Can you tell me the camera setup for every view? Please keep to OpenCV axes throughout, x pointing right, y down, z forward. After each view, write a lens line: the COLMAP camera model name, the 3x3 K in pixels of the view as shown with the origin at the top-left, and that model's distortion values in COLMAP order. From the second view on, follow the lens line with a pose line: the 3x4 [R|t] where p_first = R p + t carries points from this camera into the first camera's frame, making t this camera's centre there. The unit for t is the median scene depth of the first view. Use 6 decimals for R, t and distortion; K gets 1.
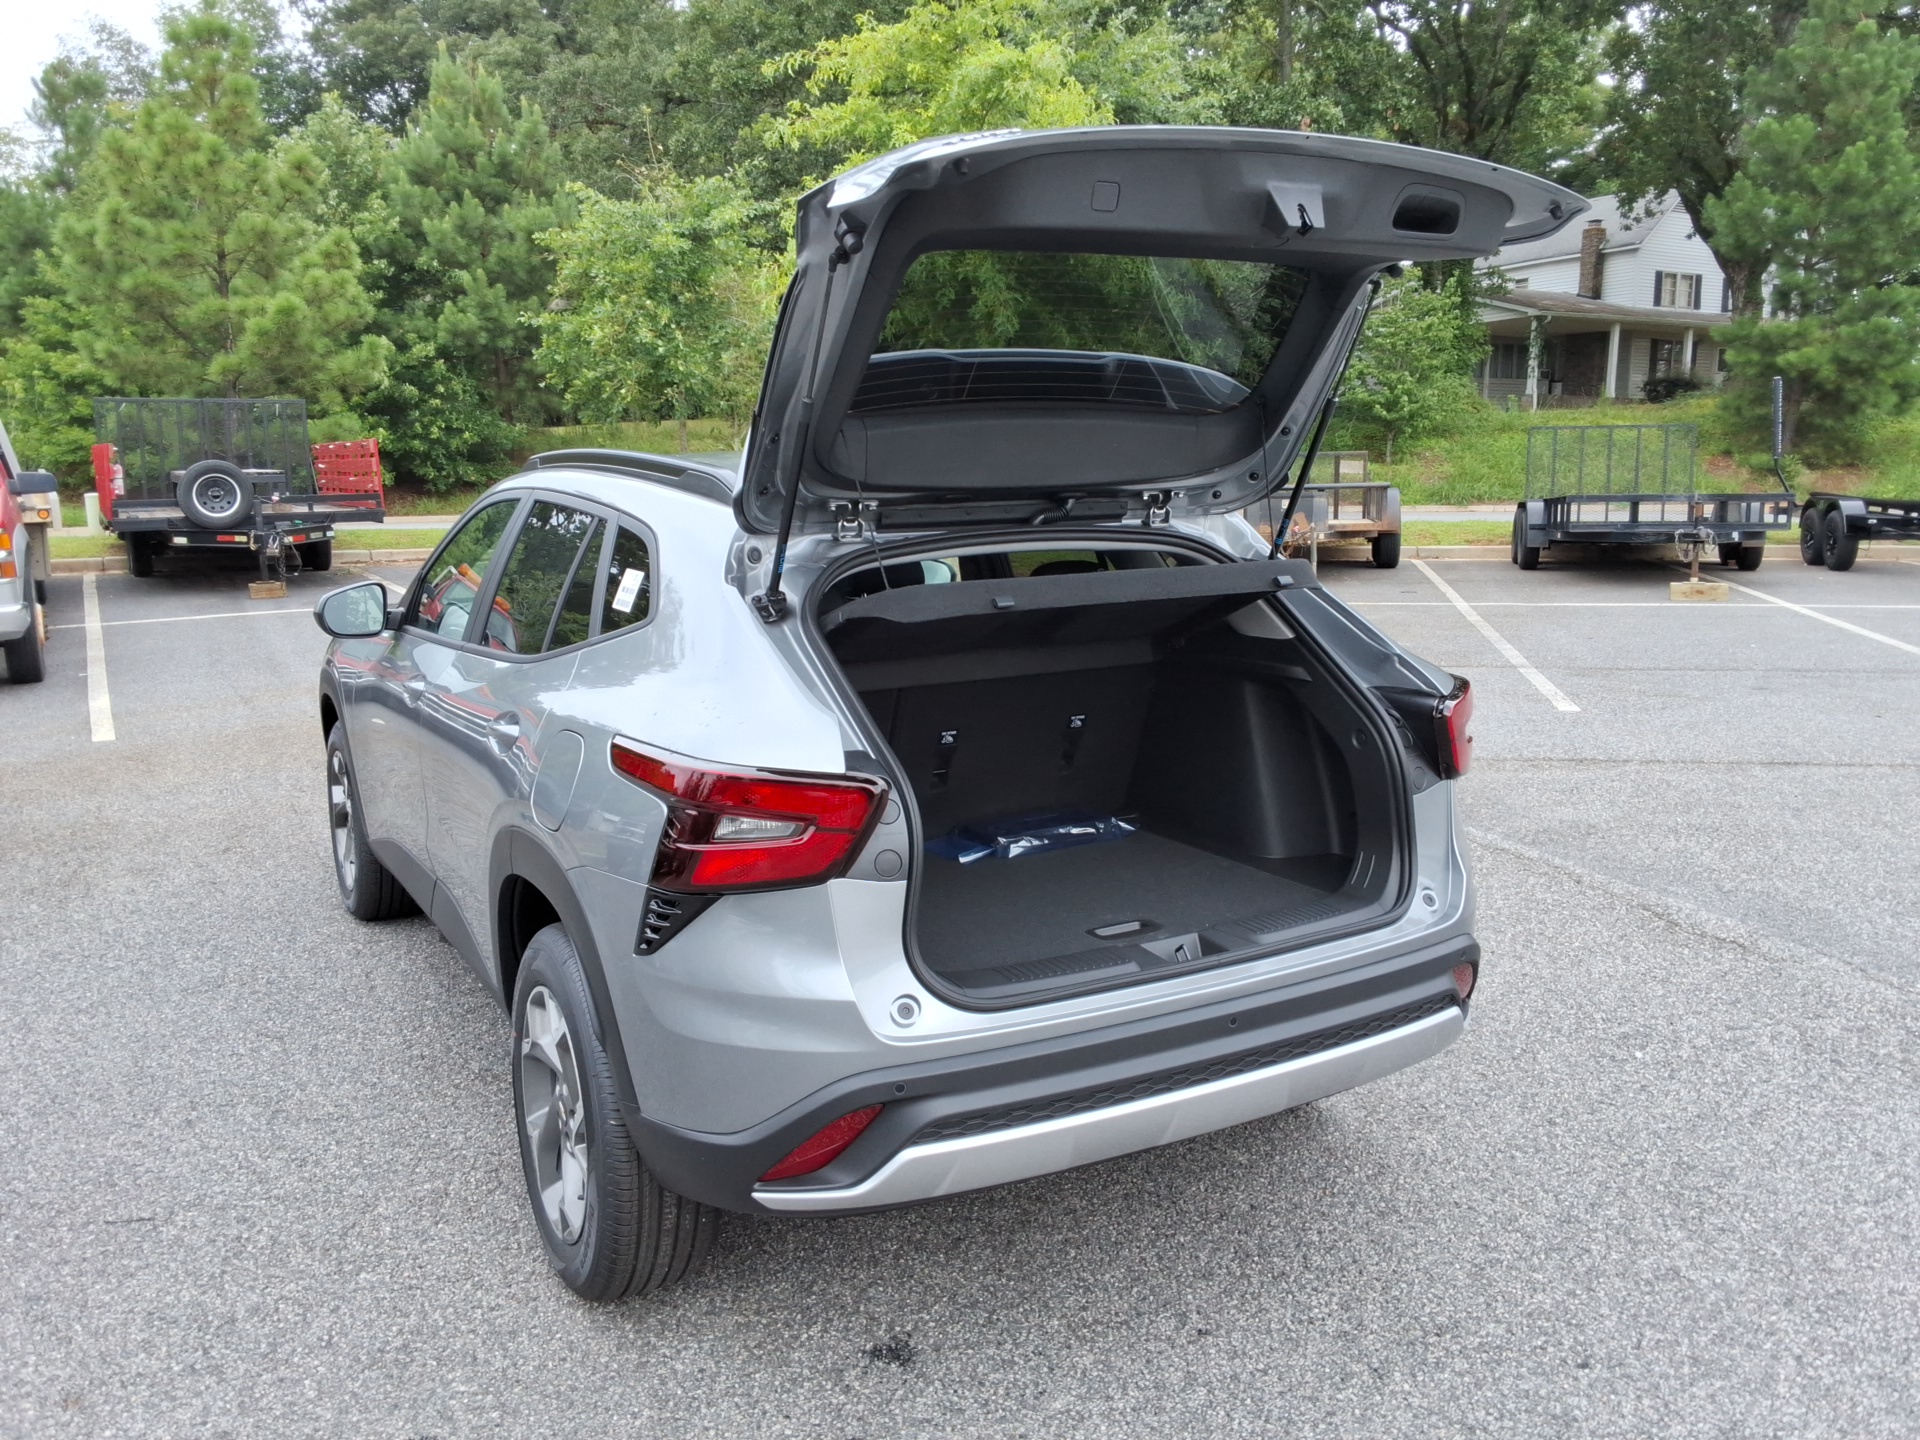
lens RADIAL K [[1543.2, 0, 977.7], [0, 1543.2, 707.3], [0, 0, 1]] dist [0.091114, -0.143502]
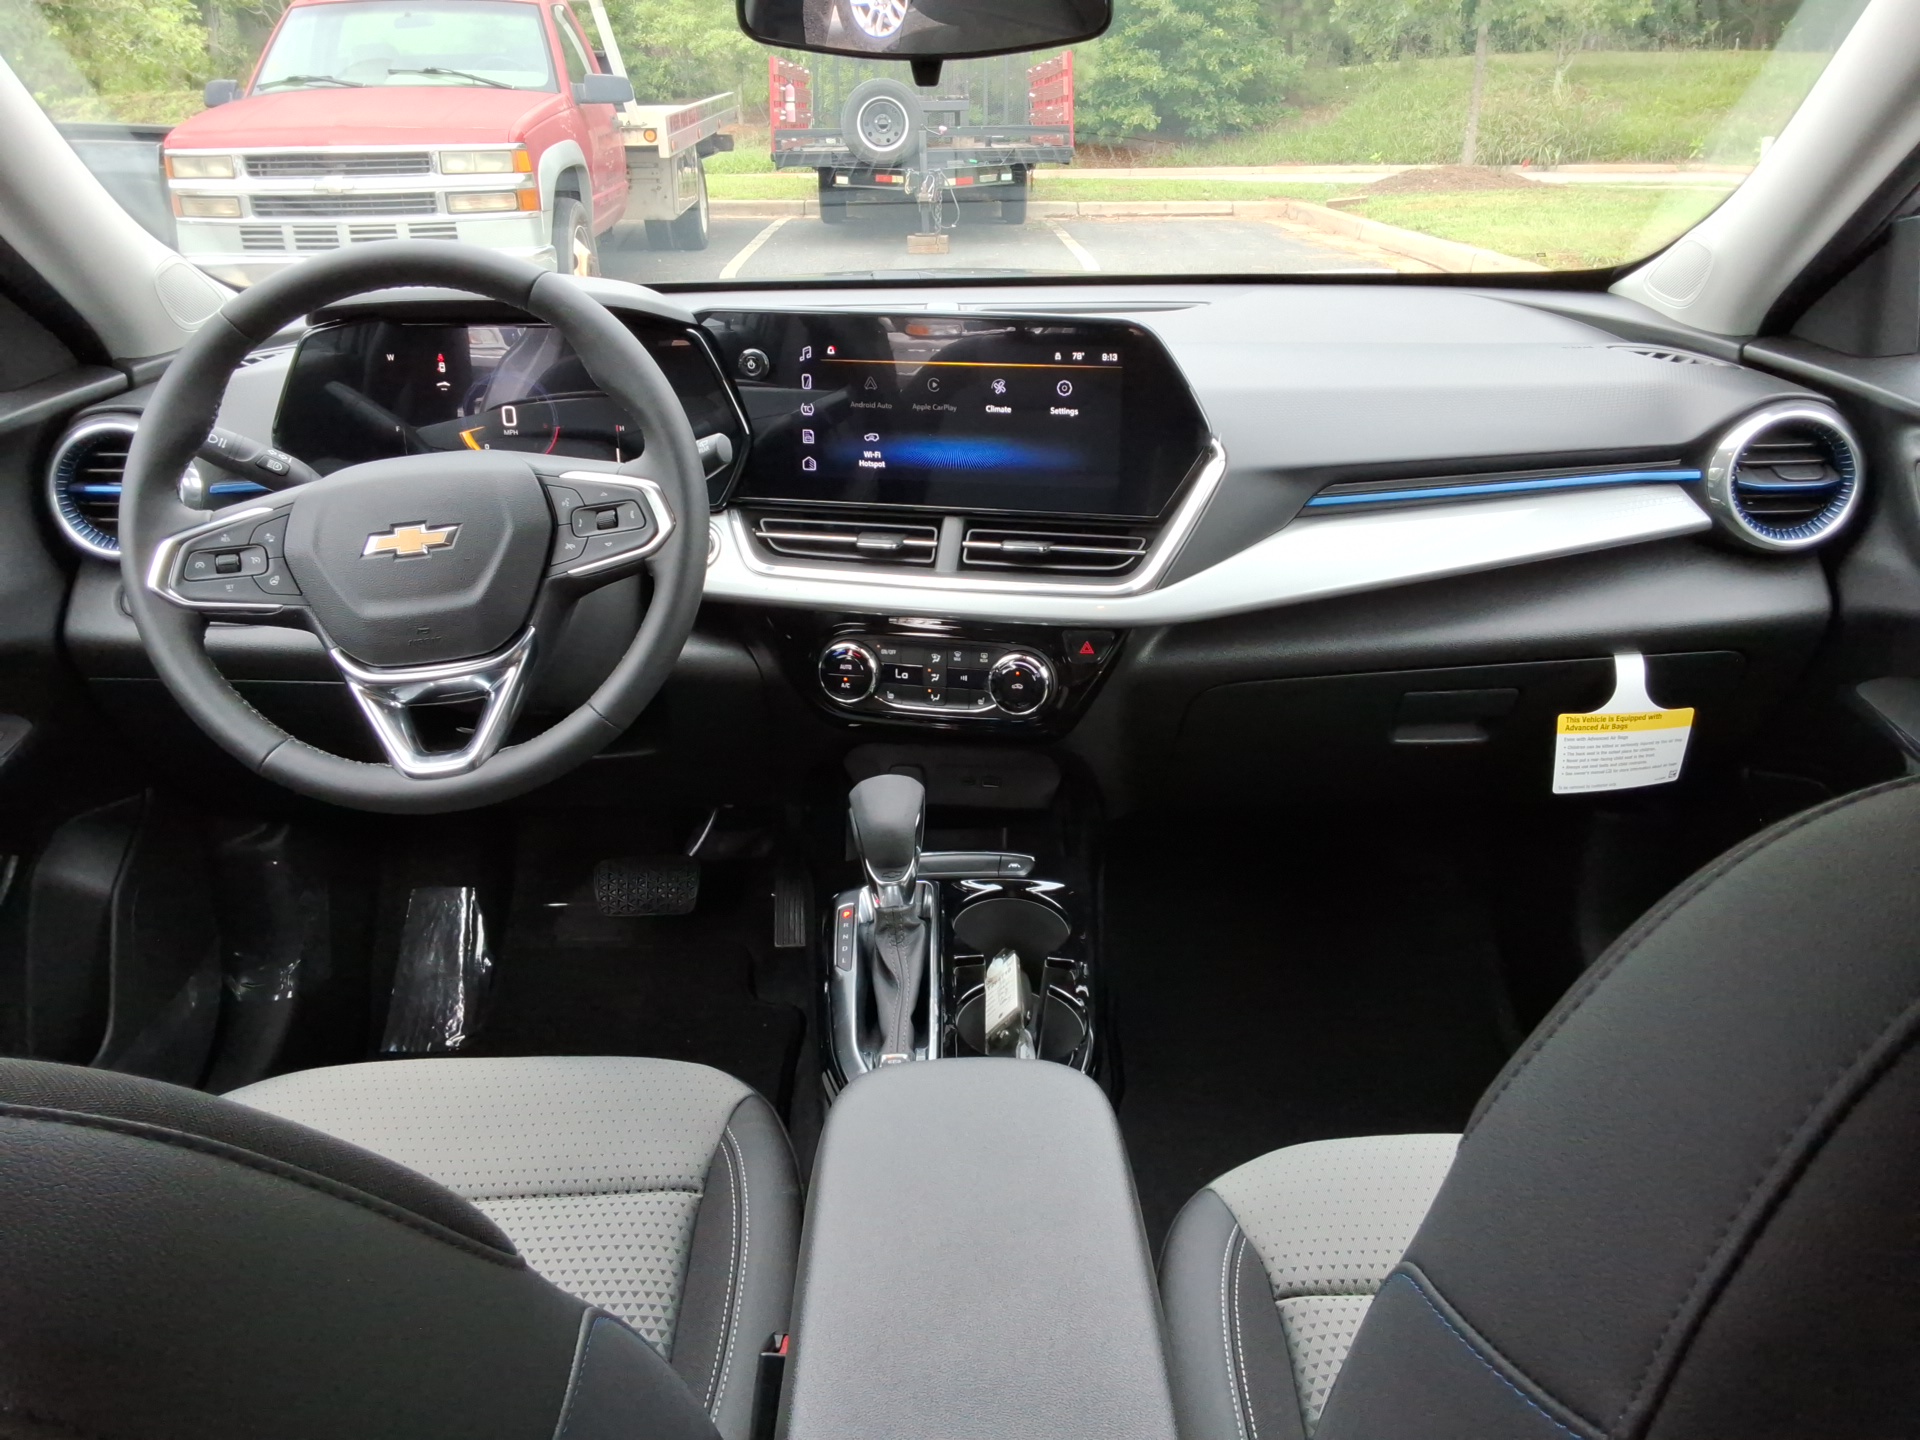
lens RADIAL K [[1543.2, 0, 992.1], [0, 1543.2, 725.7], [0, 0, 1]] dist [0.091114, -0.143502]
pose [[0.886432, 0.177452, -0.427492, -0.019880], [-0.083042, 0.969575, 0.230278, -0.017212], [0.455349, -0.168625, 0.874199, 0.200672]]
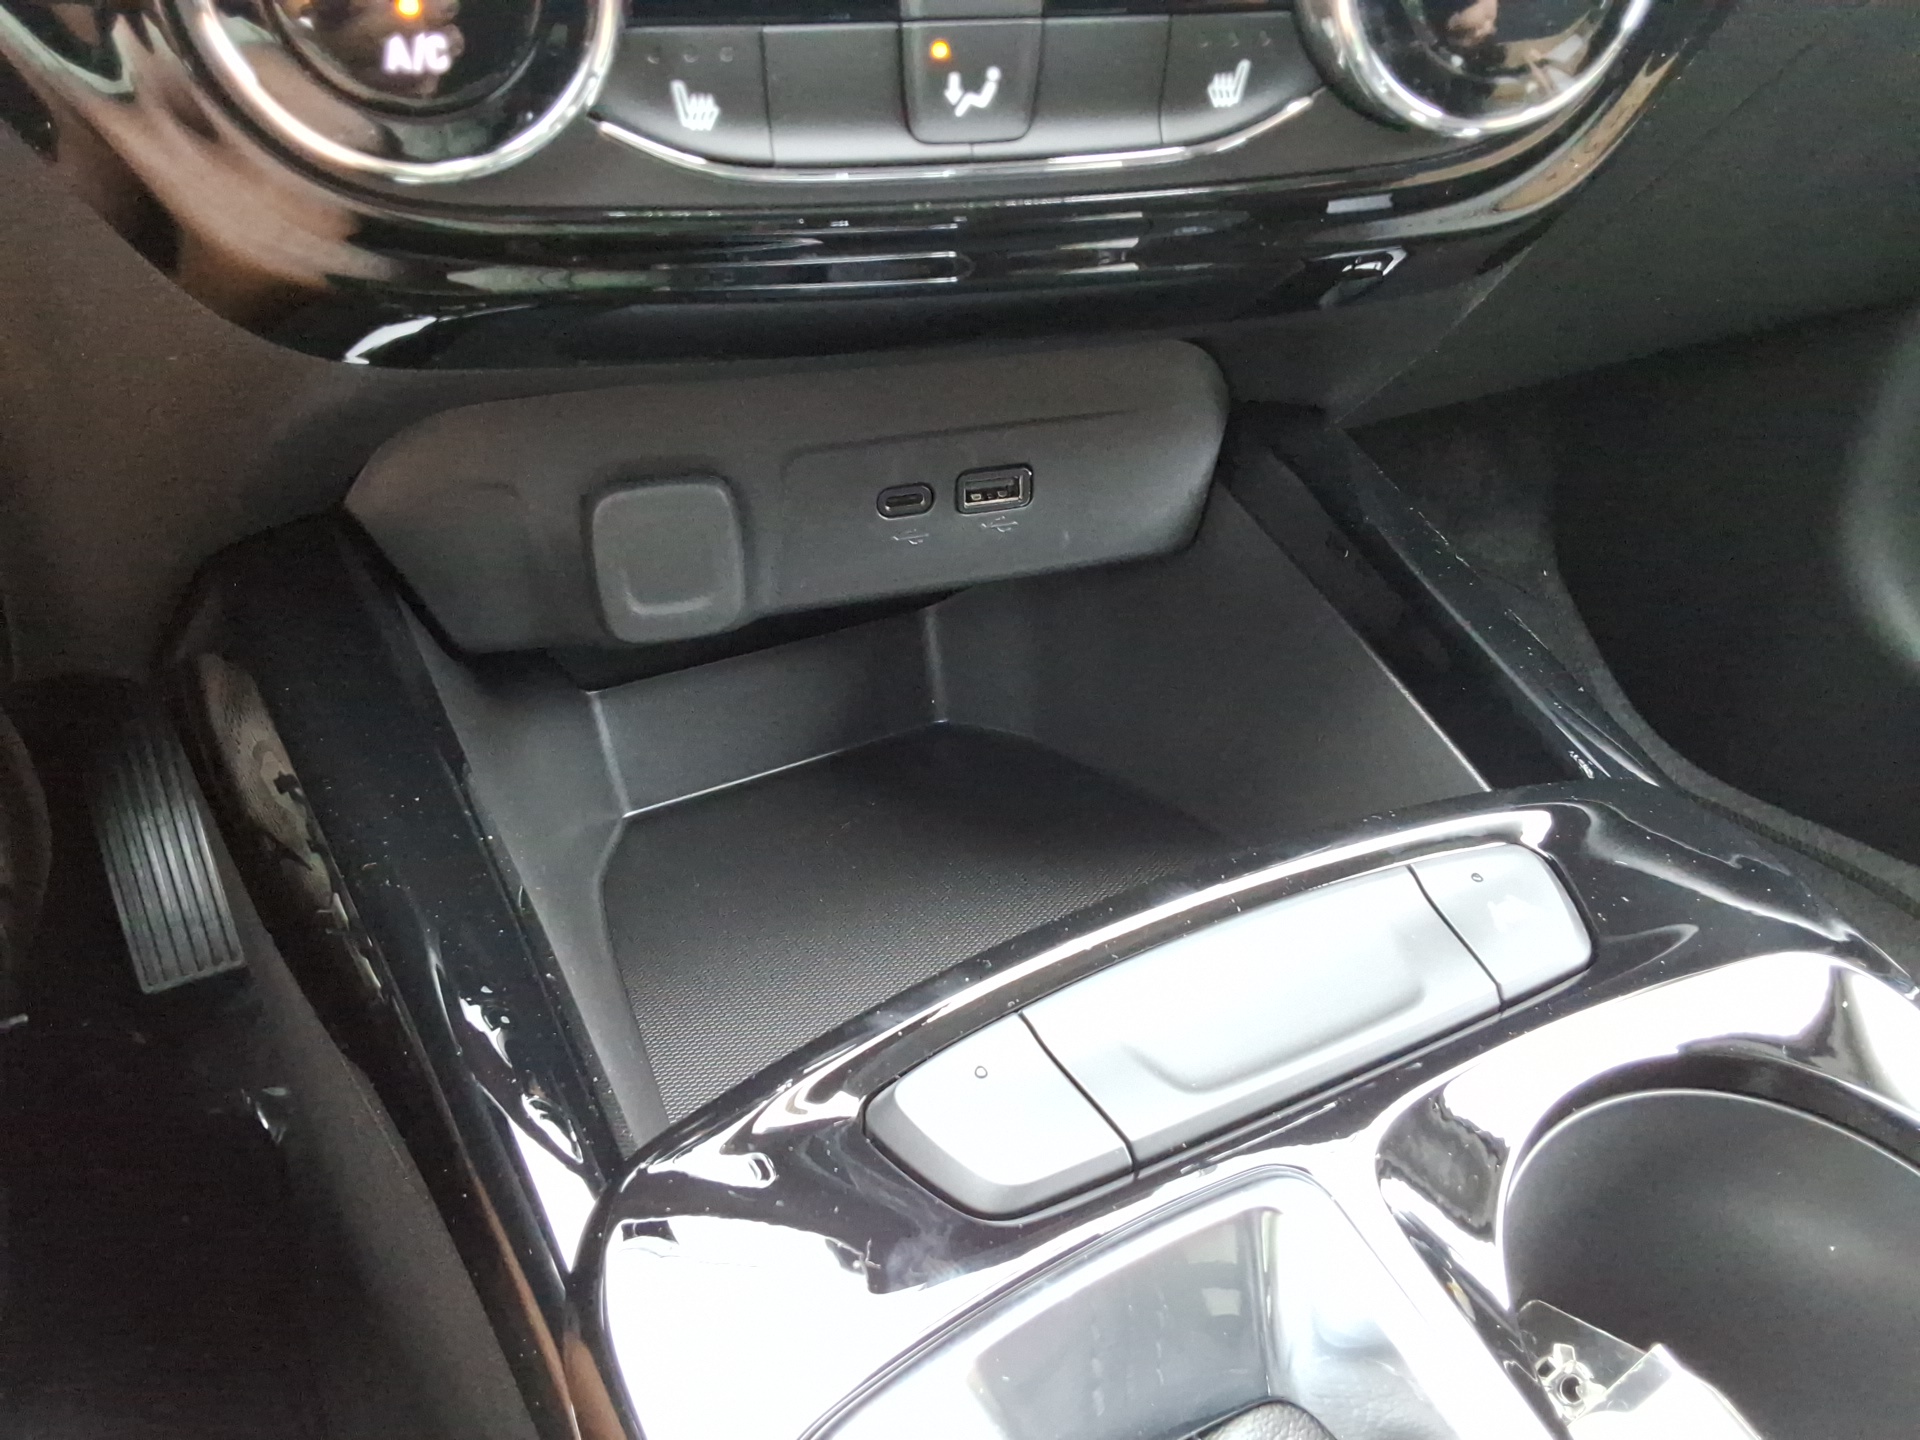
lens RADIAL K [[1543.2, 0, 968.2], [0, 1543.2, 696.5], [0, 0, 1]] dist [0.091114, -0.143502]
pose [[0.998397, 0.056555, 0.002118, -0.049929], [-0.051058, 0.883944, 0.464797, -0.004505], [0.024414, -0.464160, 0.885415, 0.244832]]
